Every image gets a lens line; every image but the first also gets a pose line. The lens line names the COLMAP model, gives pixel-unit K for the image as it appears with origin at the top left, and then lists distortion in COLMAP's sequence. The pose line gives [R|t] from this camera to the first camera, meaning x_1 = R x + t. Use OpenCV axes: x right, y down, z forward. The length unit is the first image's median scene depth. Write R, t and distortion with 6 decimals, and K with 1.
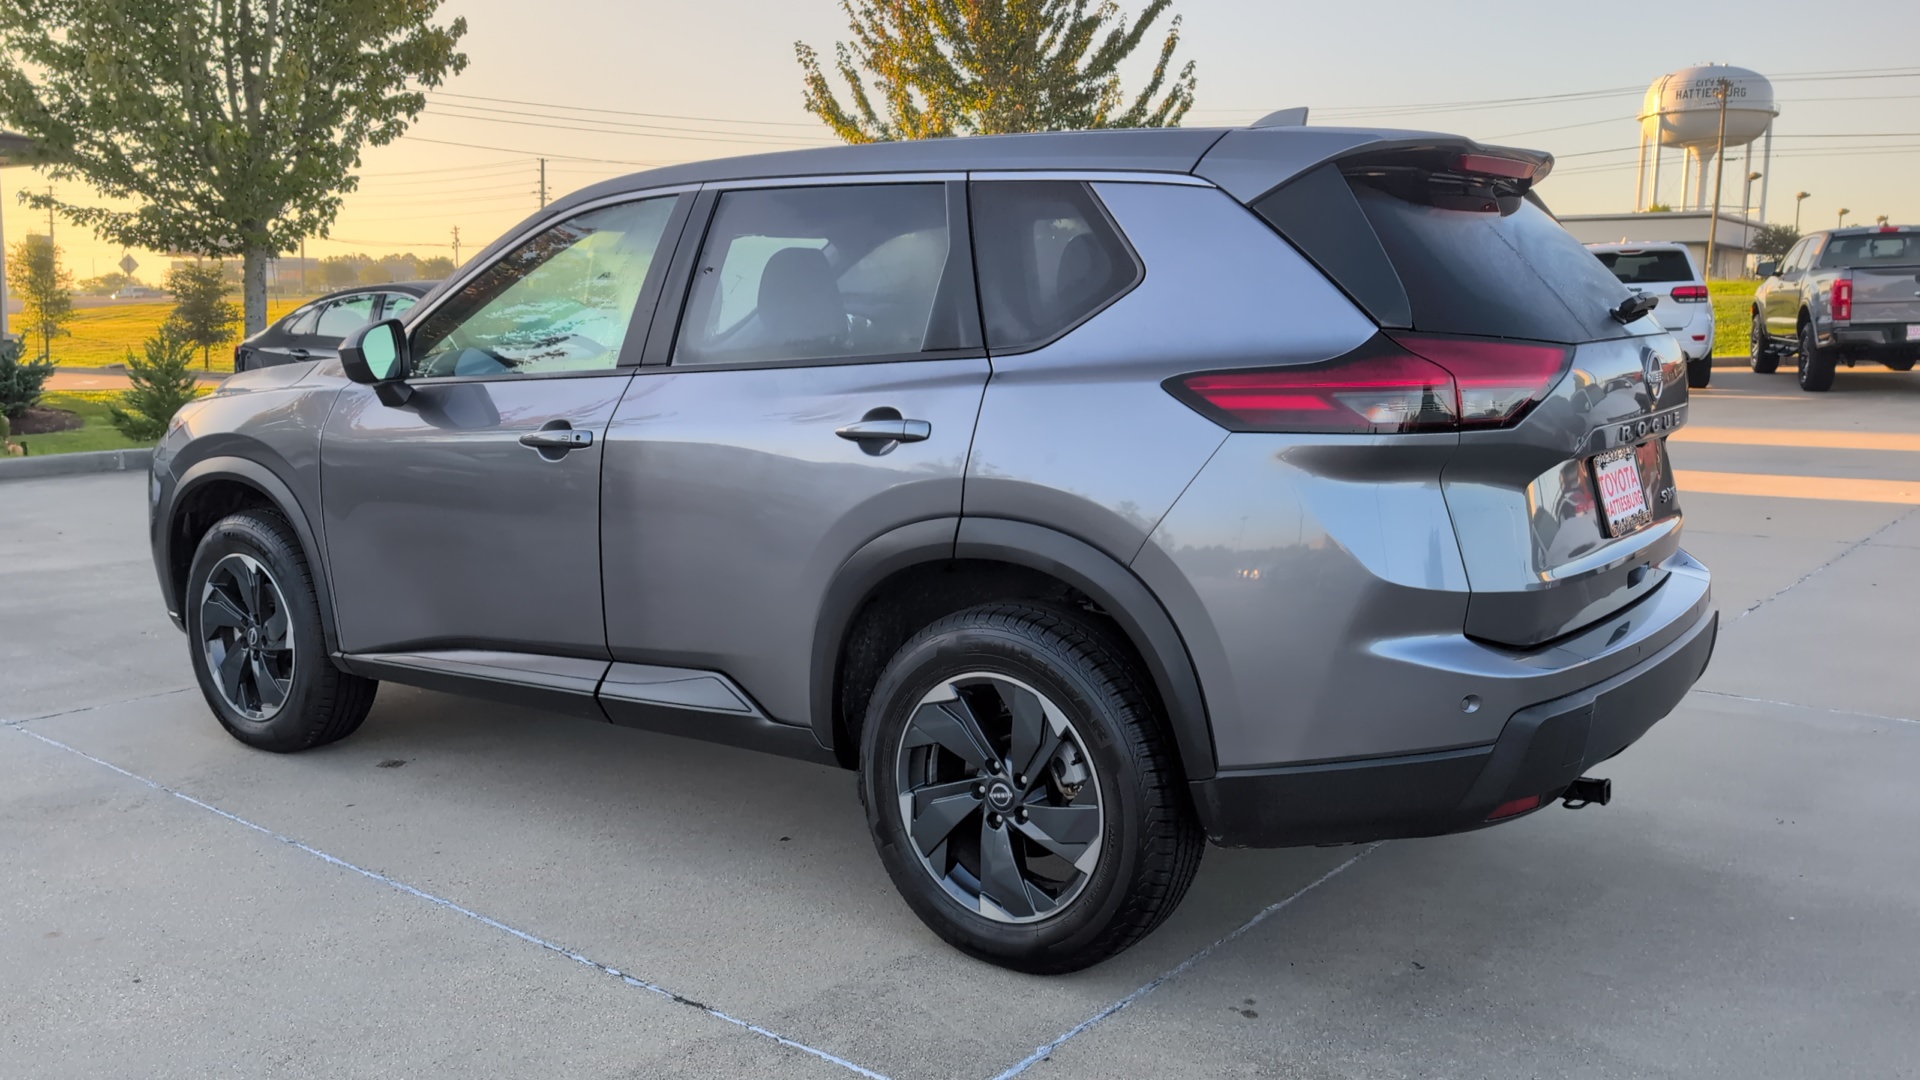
lens RADIAL K [[1649.0, 0, 960.0], [0, 1649.0, 518.2], [0, 0, 1]] dist [0.139853, -0.310322]
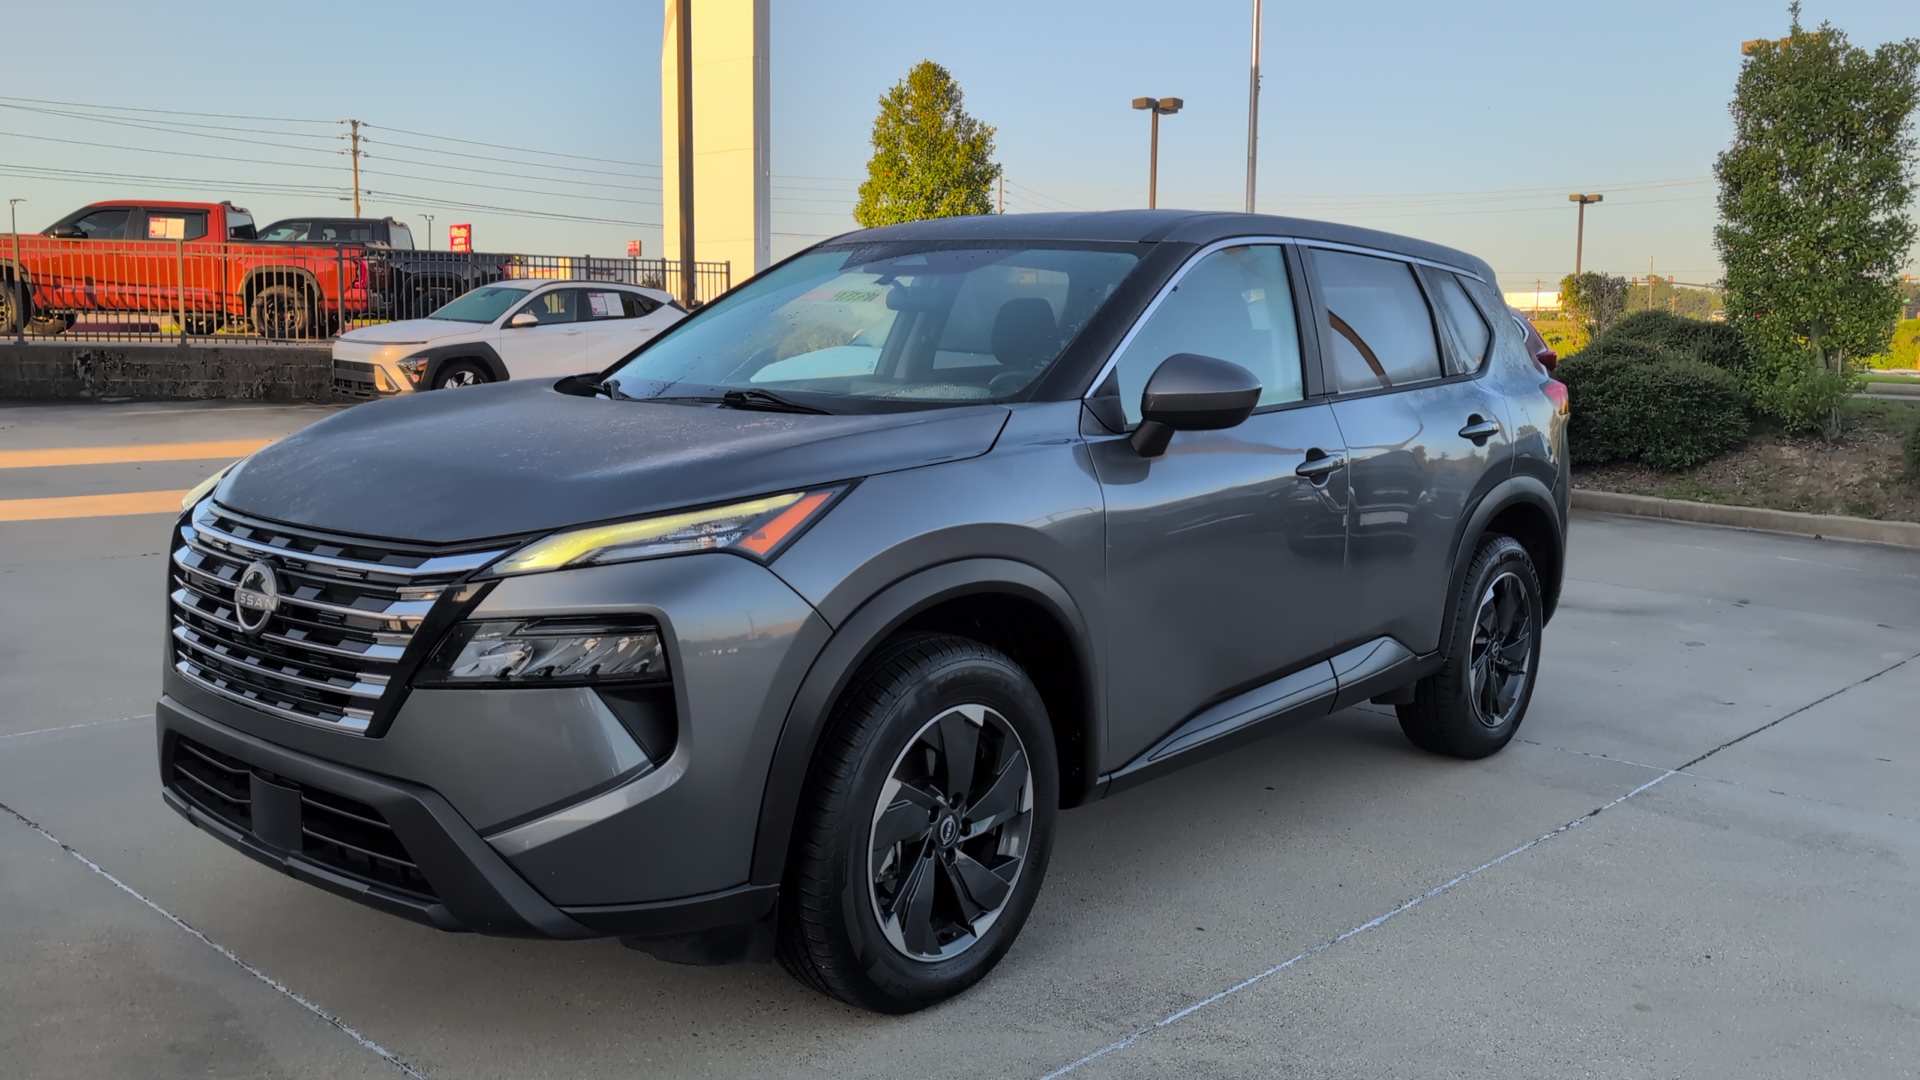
lens RADIAL K [[1662.8, 0, 960.0], [0, 1662.8, 540.0], [0, 0, 1]] dist [0.034990, -0.010760]
pose [[0.018201, -0.113464, 0.993375, -1.581333], [0.108395, 0.987908, 0.110854, -0.174280], [-0.993941, 0.105659, 0.030280, 1.446438]]
